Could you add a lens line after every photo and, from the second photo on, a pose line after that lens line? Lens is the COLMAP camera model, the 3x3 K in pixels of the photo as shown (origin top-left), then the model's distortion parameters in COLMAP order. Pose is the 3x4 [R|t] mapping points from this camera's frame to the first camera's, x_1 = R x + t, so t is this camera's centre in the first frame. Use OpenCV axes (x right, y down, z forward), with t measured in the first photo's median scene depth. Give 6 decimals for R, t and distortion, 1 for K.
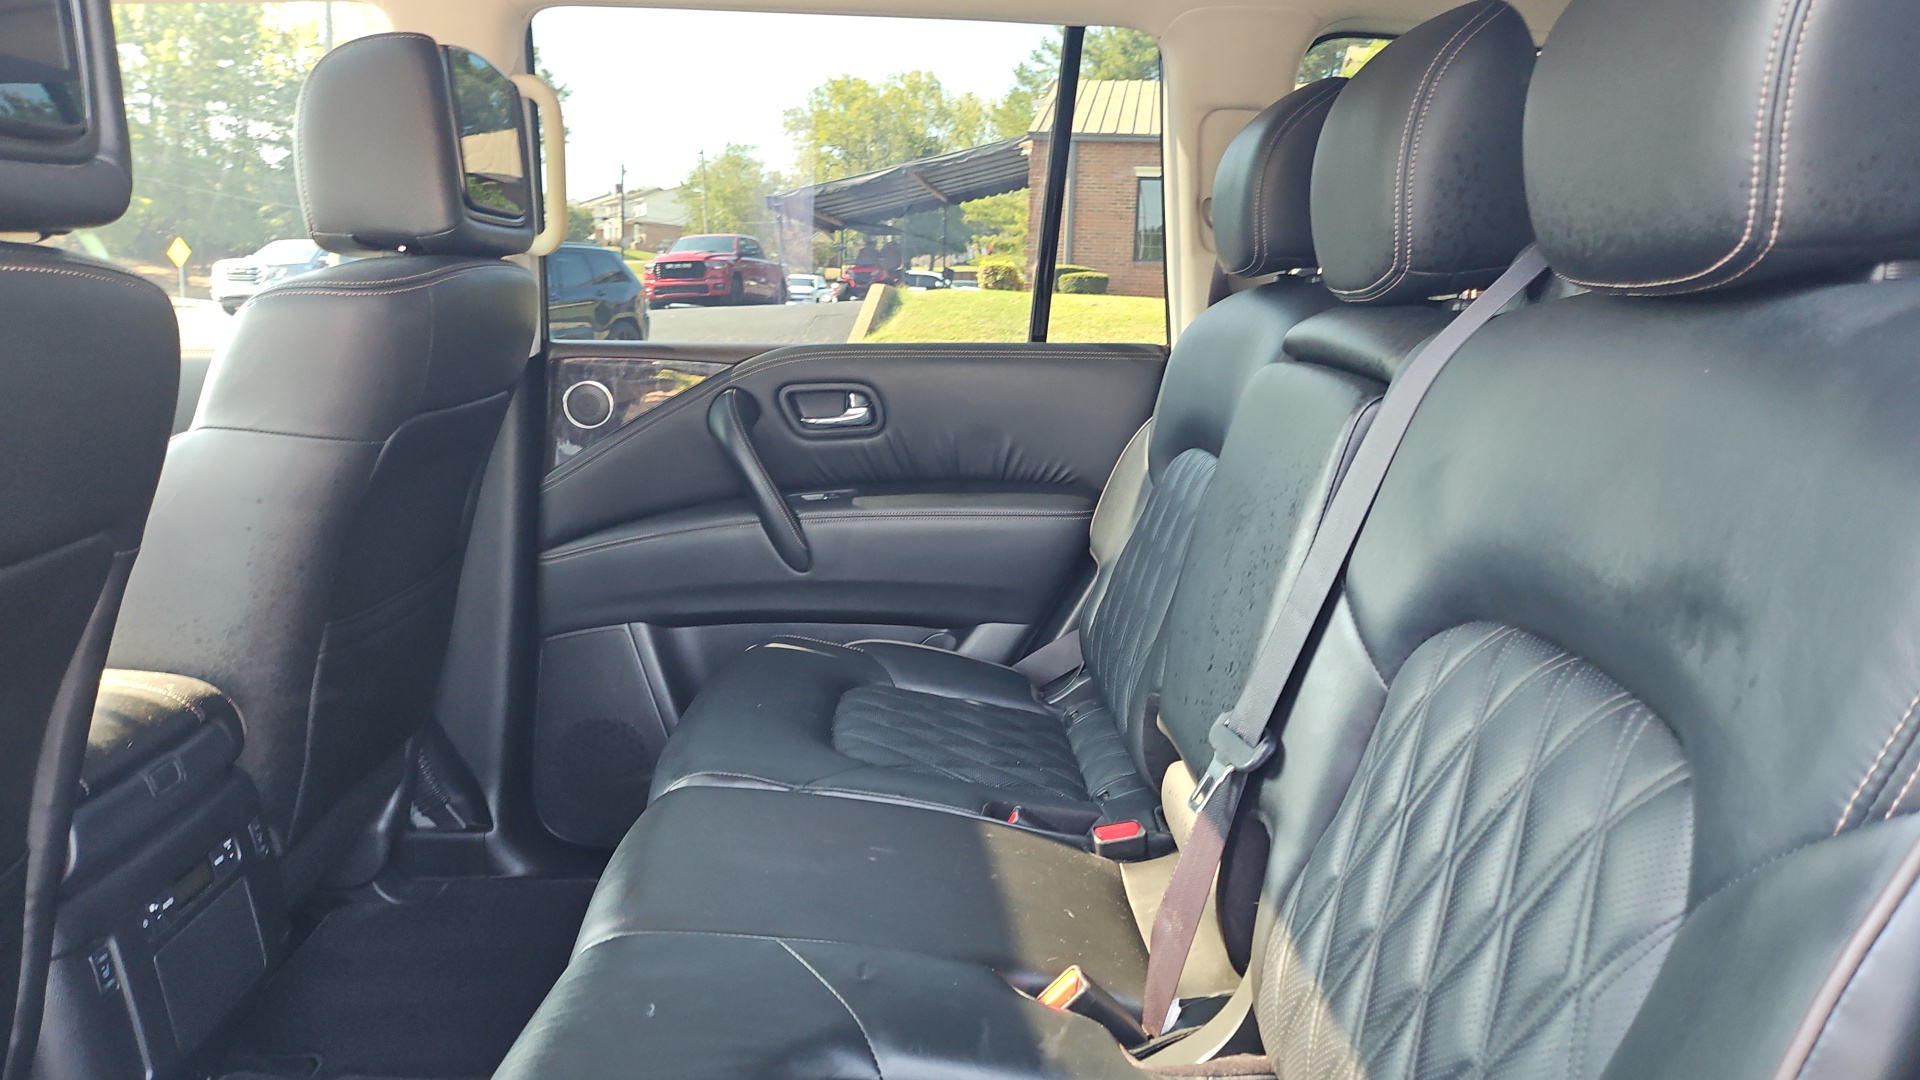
lens RADIAL K [[1348.0, 0, 986.9], [0, 1348.0, 520.9], [0, 0, 1]] dist [0.058692, -0.077043]
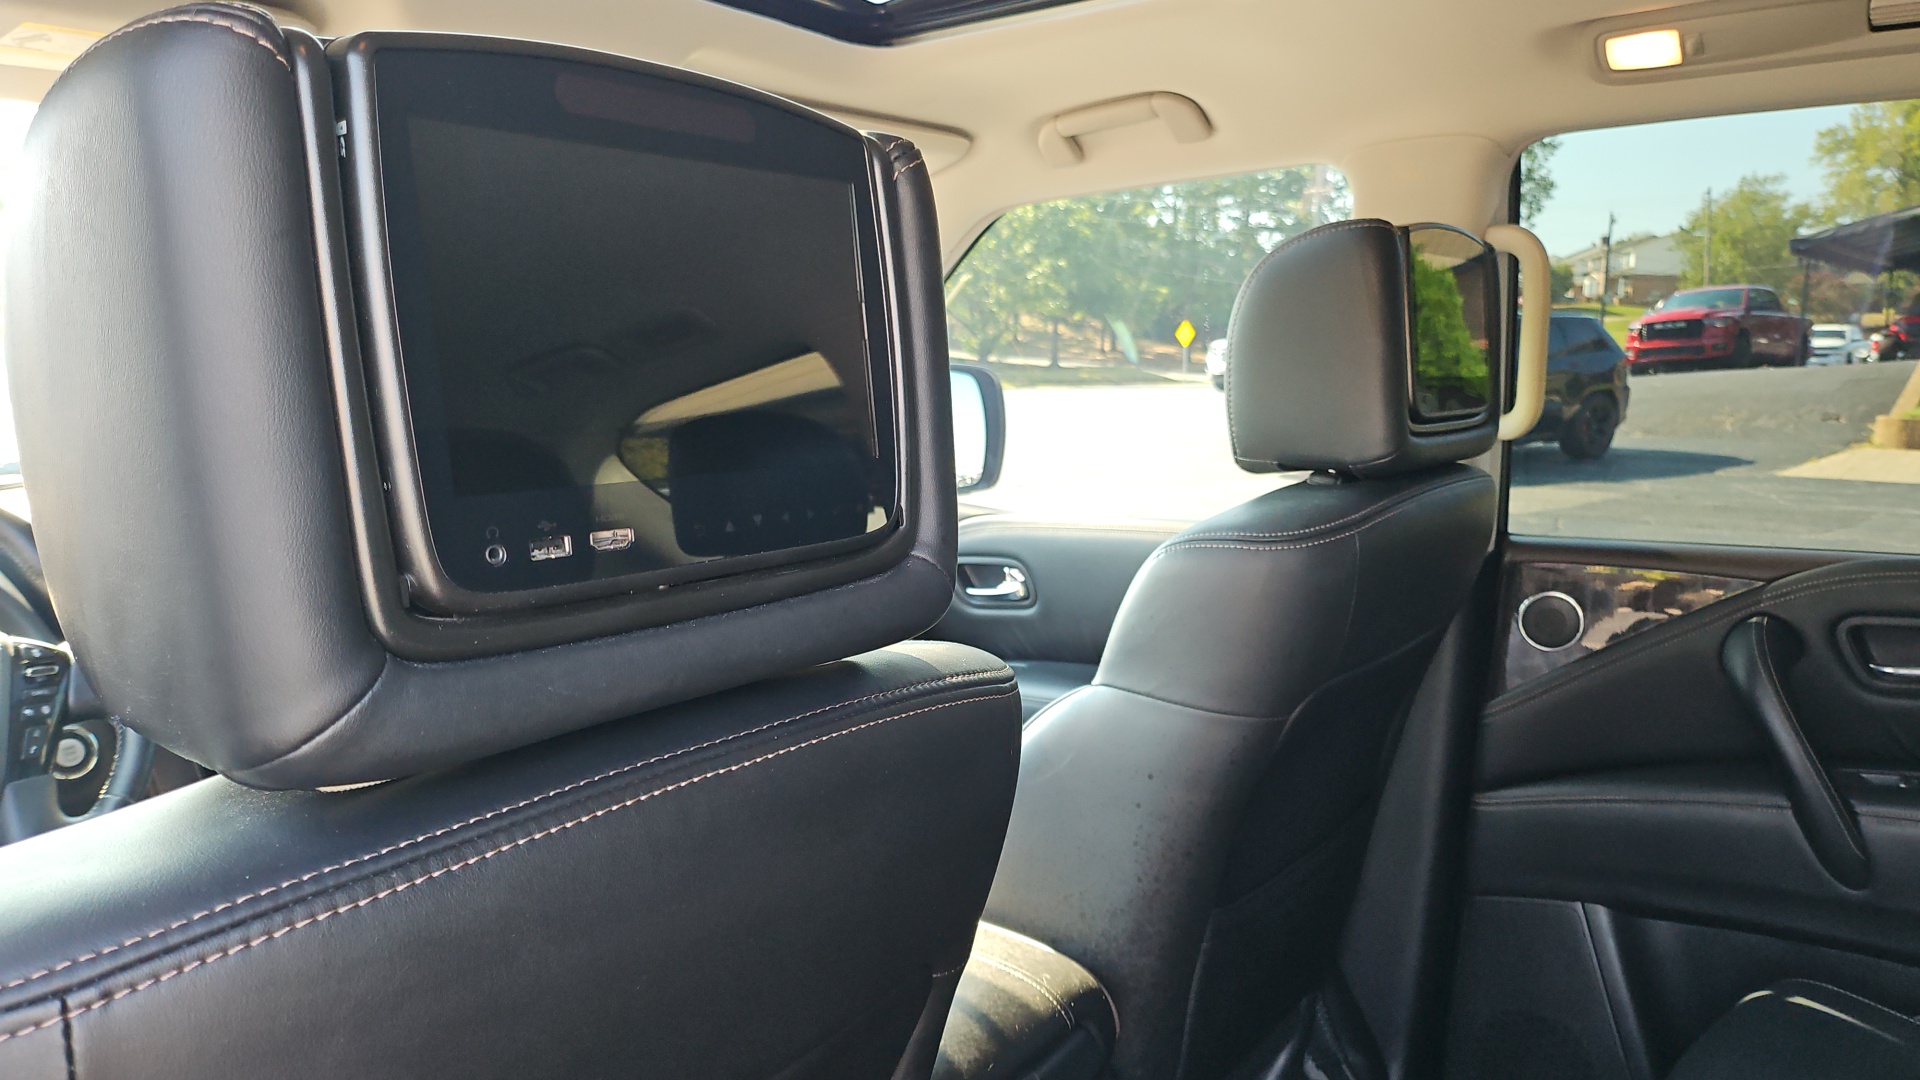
lens RADIAL K [[1348.0, 0, 942.8], [0, 1348.0, 560.5], [0, 0, 1]] dist [0.058692, -0.077043]
pose [[0.761894, 0.066746, -0.644254, -0.053640], [-0.077786, 0.996906, 0.011292, -0.100397], [0.643014, 0.041511, 0.764728, 0.155814]]
